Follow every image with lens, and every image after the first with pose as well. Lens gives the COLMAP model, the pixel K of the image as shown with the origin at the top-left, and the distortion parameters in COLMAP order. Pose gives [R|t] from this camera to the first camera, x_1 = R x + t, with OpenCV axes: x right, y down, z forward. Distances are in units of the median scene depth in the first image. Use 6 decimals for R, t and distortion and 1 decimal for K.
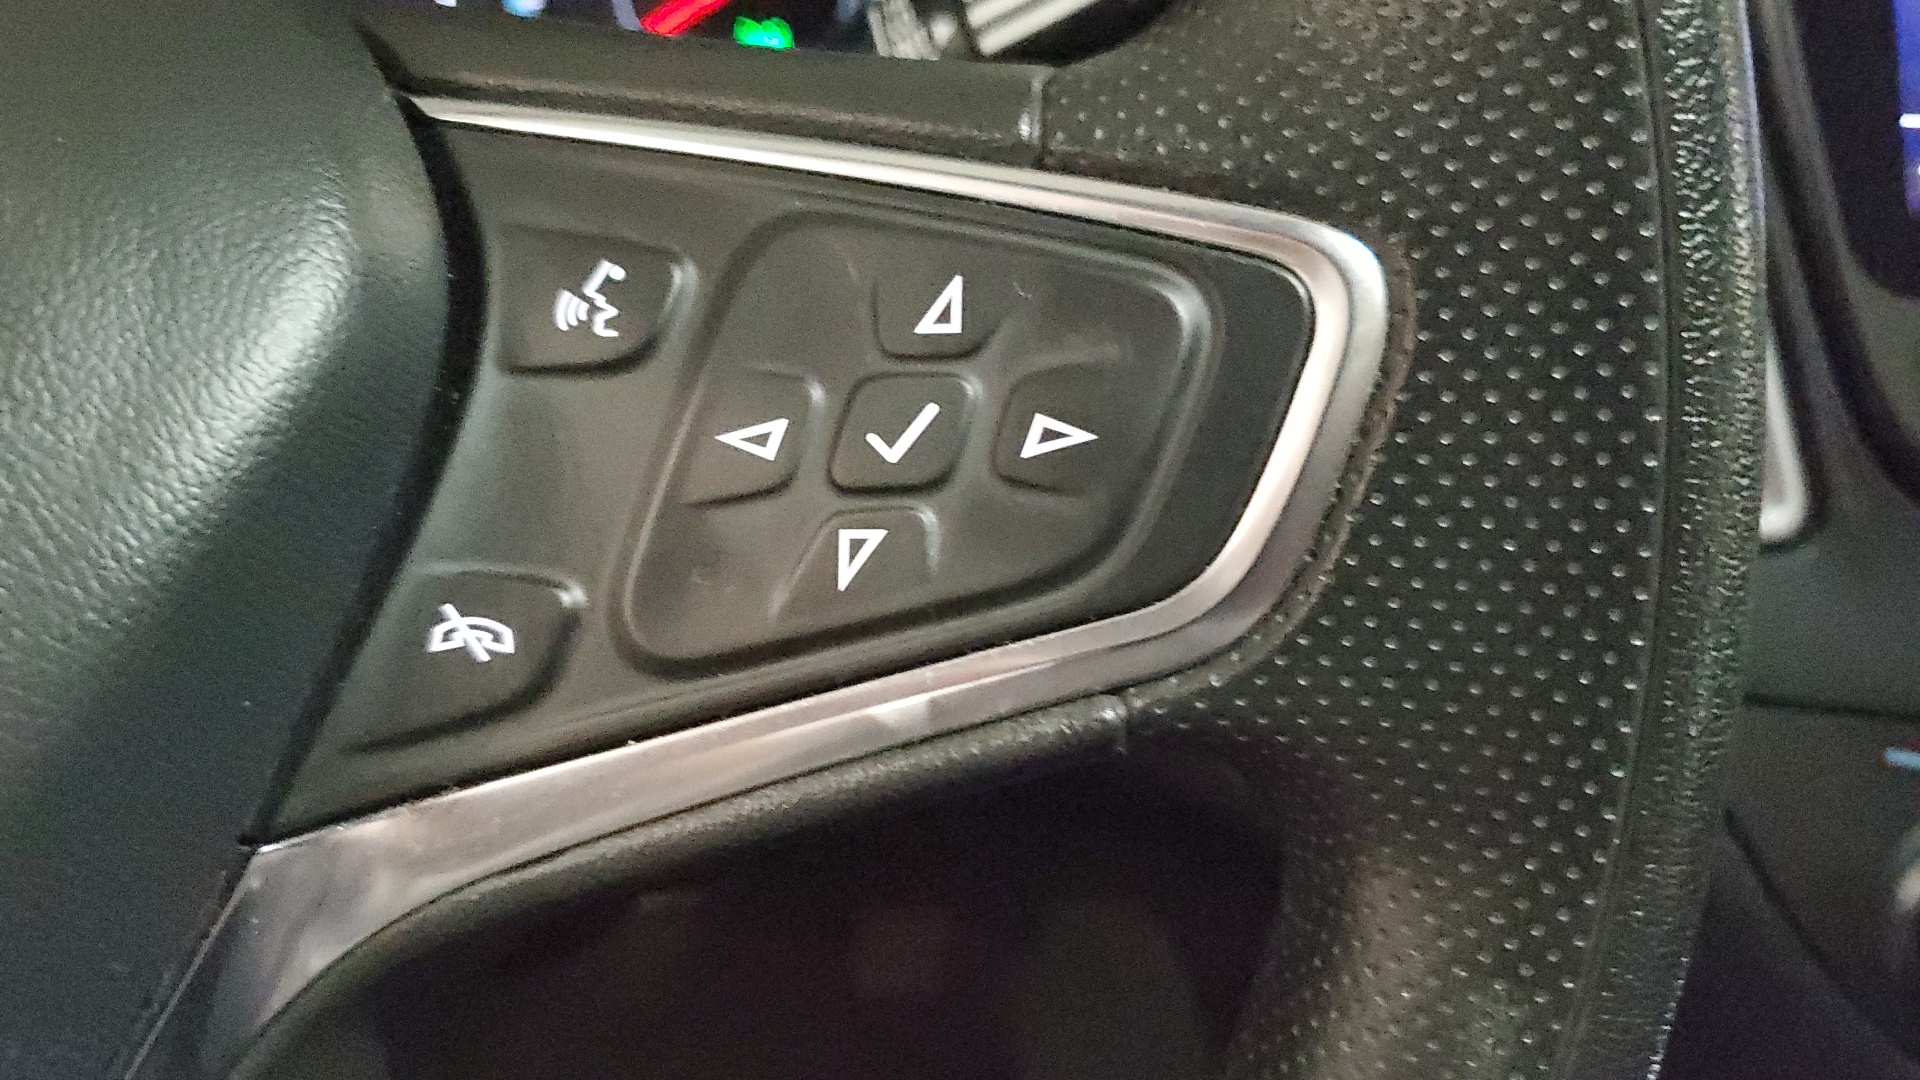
lens RADIAL K [[1471.9, 0, 954.7], [0, 1471.9, 538.6], [0, 0, 1]] dist [0.062560, -0.066964]
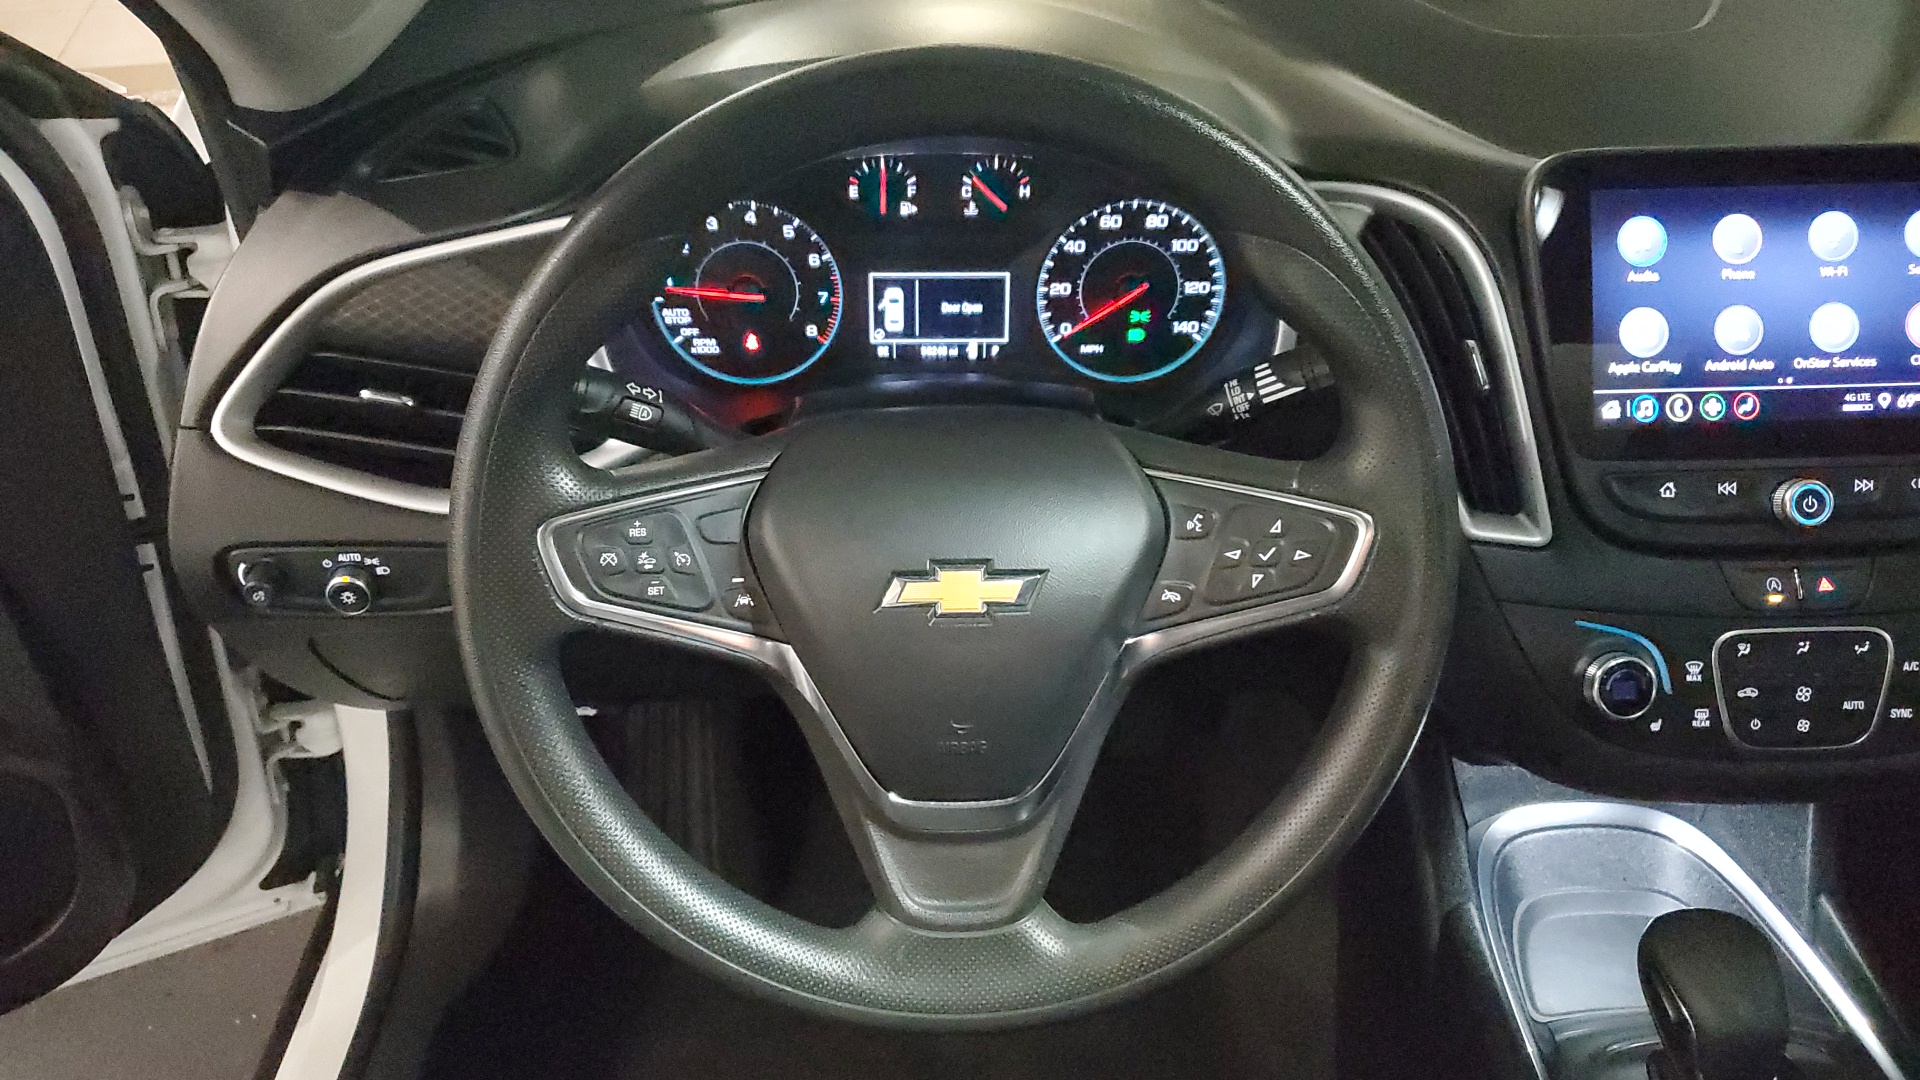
lens RADIAL K [[1567.1, 0, 950.8], [0, 1567.1, 554.2], [0, 0, 1]] dist [0.040252, -0.044220]
pose [[0.998216, 0.002019, -0.059668, -0.720075], [0.003834, 0.995197, 0.097814, -0.546376], [0.059579, -0.097869, 0.993414, -3.879613]]
